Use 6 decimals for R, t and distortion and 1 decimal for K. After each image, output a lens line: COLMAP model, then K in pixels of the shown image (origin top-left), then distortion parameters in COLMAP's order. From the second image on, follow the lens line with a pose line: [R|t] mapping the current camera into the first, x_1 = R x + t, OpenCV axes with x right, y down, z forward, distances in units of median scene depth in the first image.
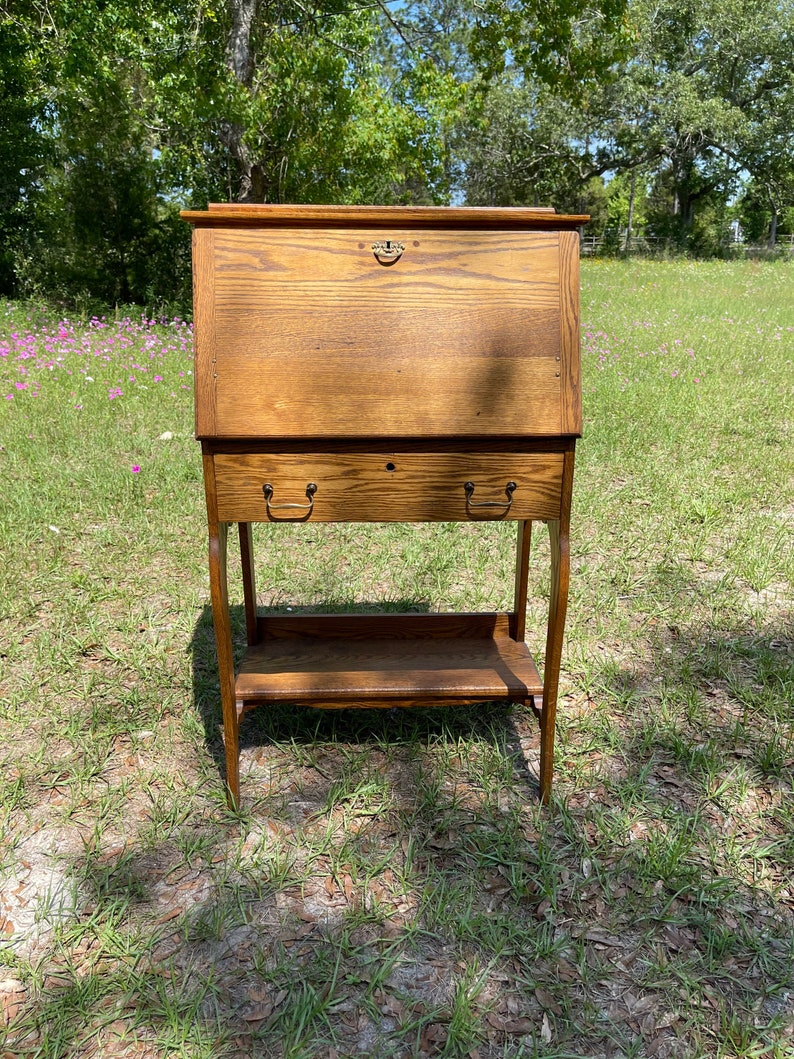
lens RADIAL K [[816.0, 0, 384.5], [0, 816.0, 532.9], [0, 0, 1]] dist [0.085943, -0.132205]
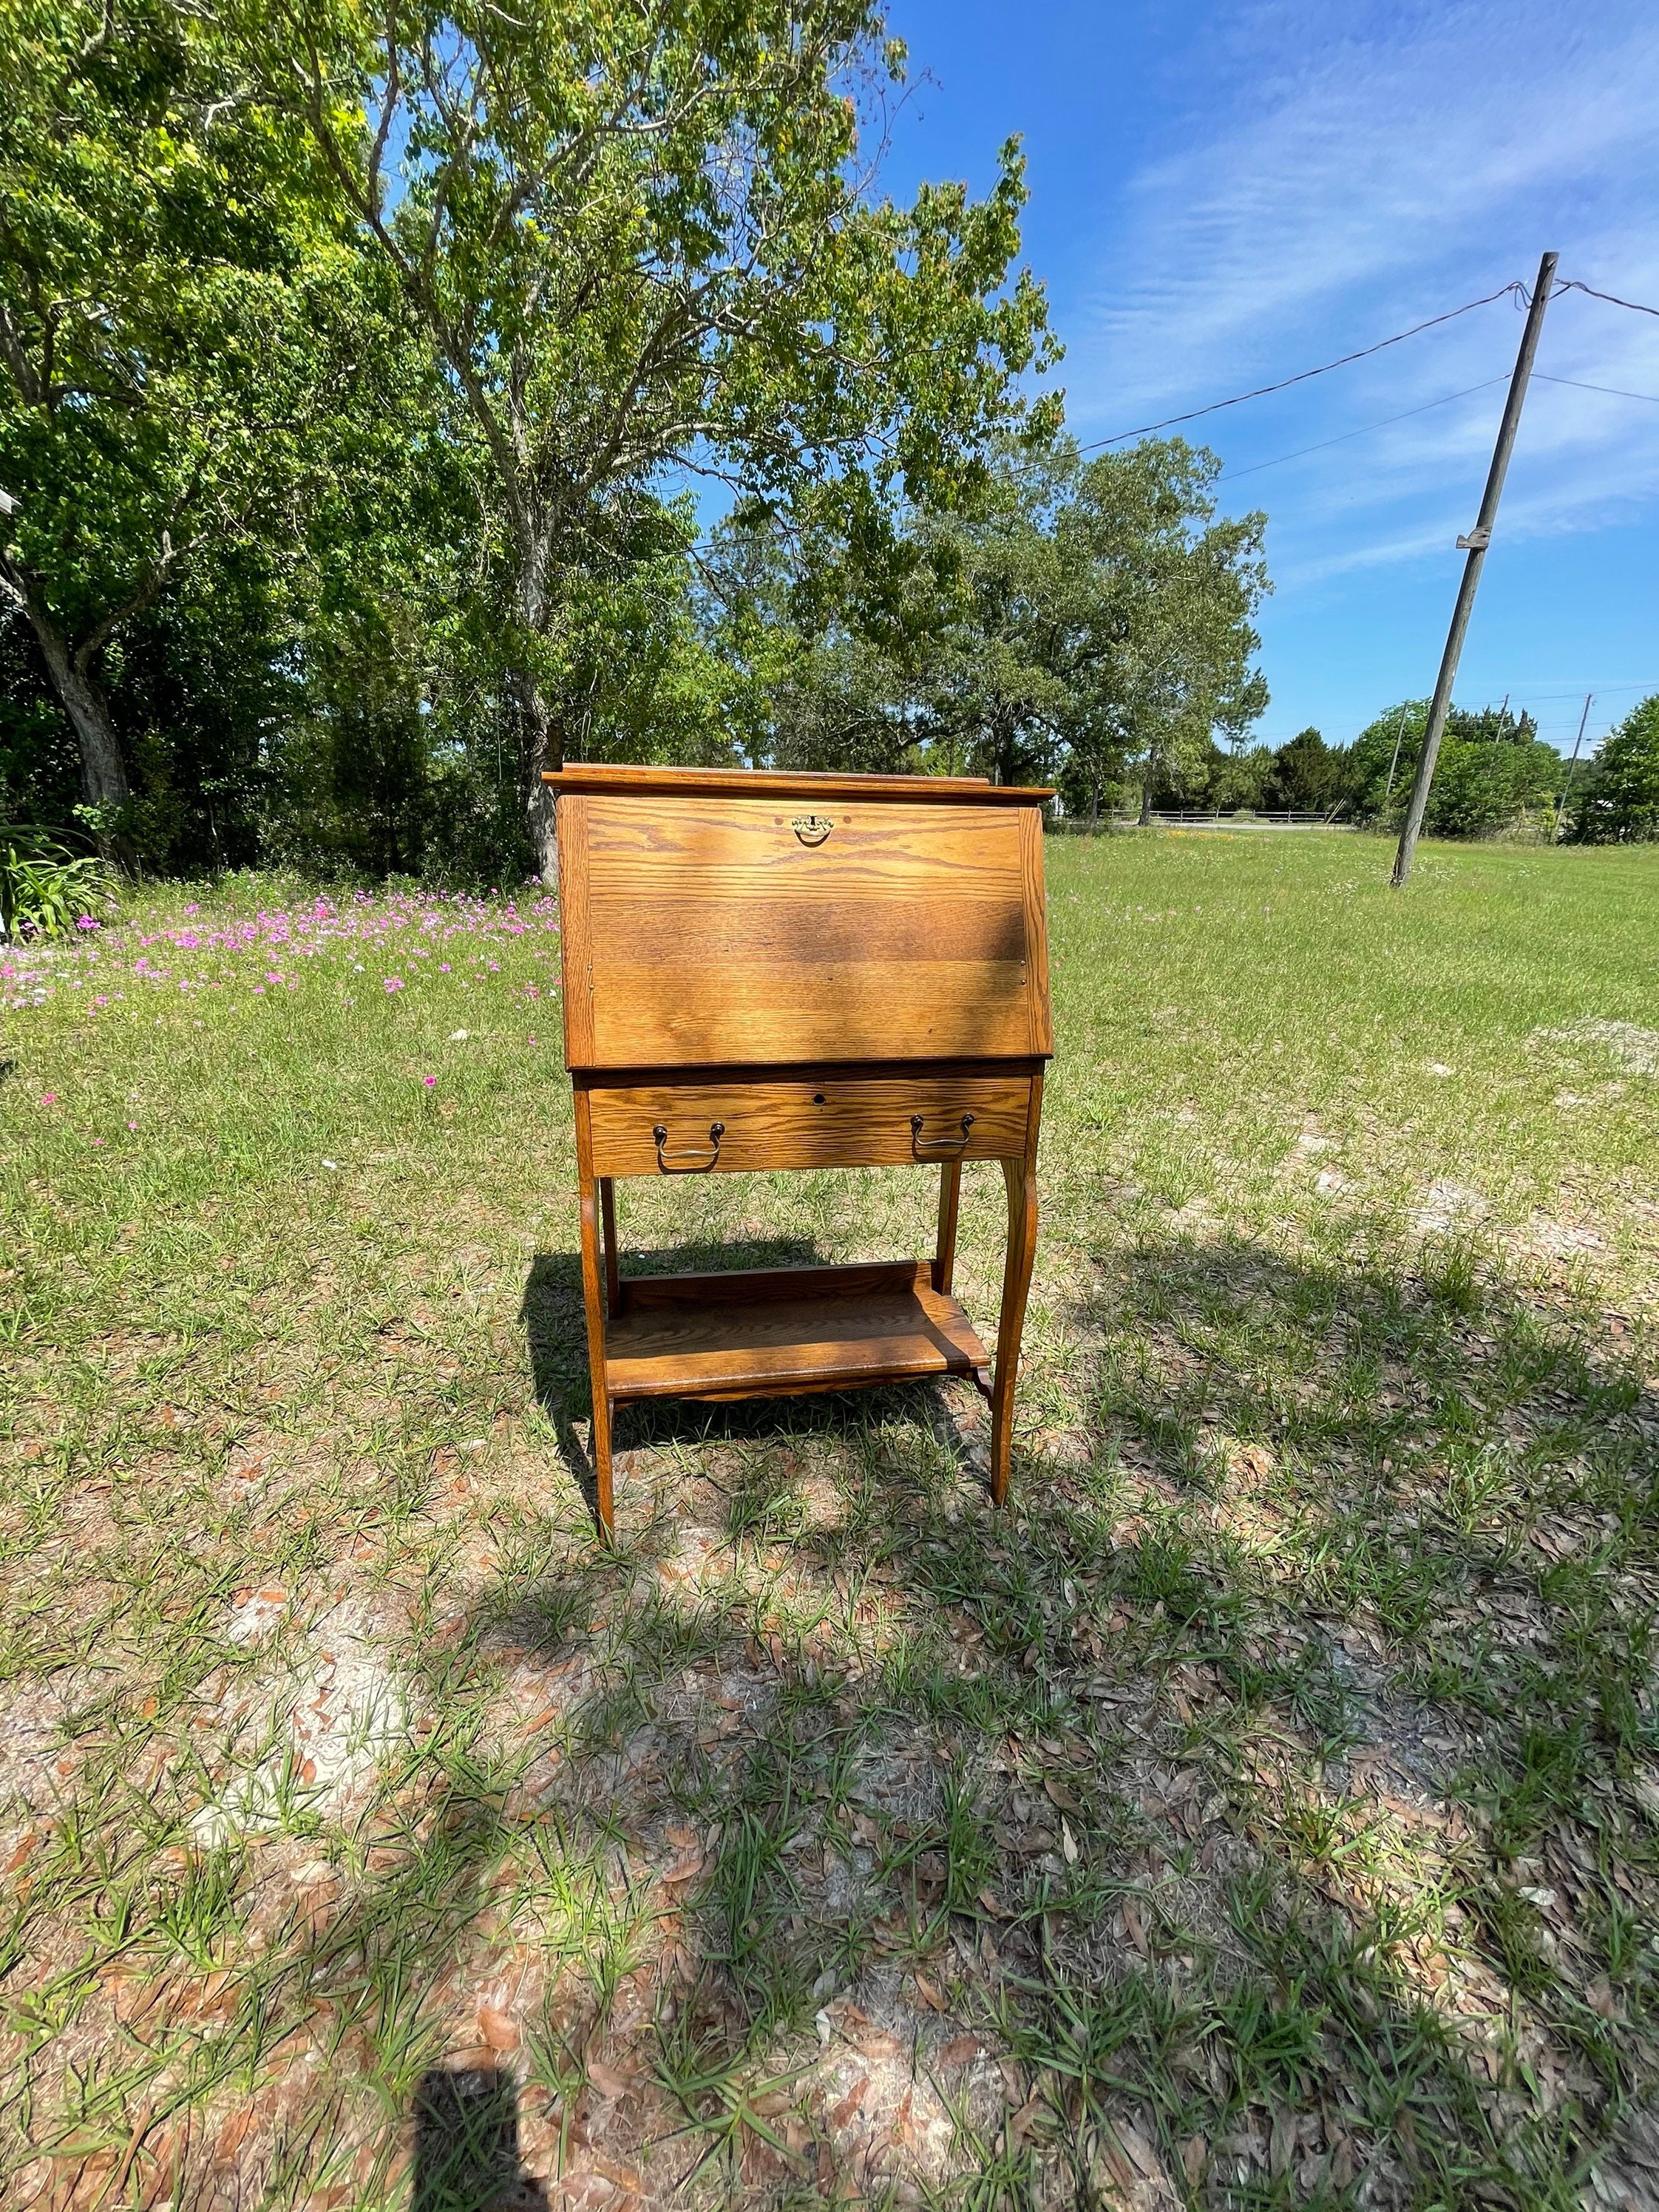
lens RADIAL K [[913.1, 0, 813.3], [0, 913.1, 1087.6], [0, 0, 1]] dist [-0.001089, -0.000031]
pose [[0.991059, -0.022292, 0.131546, -0.075037], [0.027913, 0.998767, -0.041048, -0.037754], [-0.130468, 0.044353, 0.990460, 0.093008]]
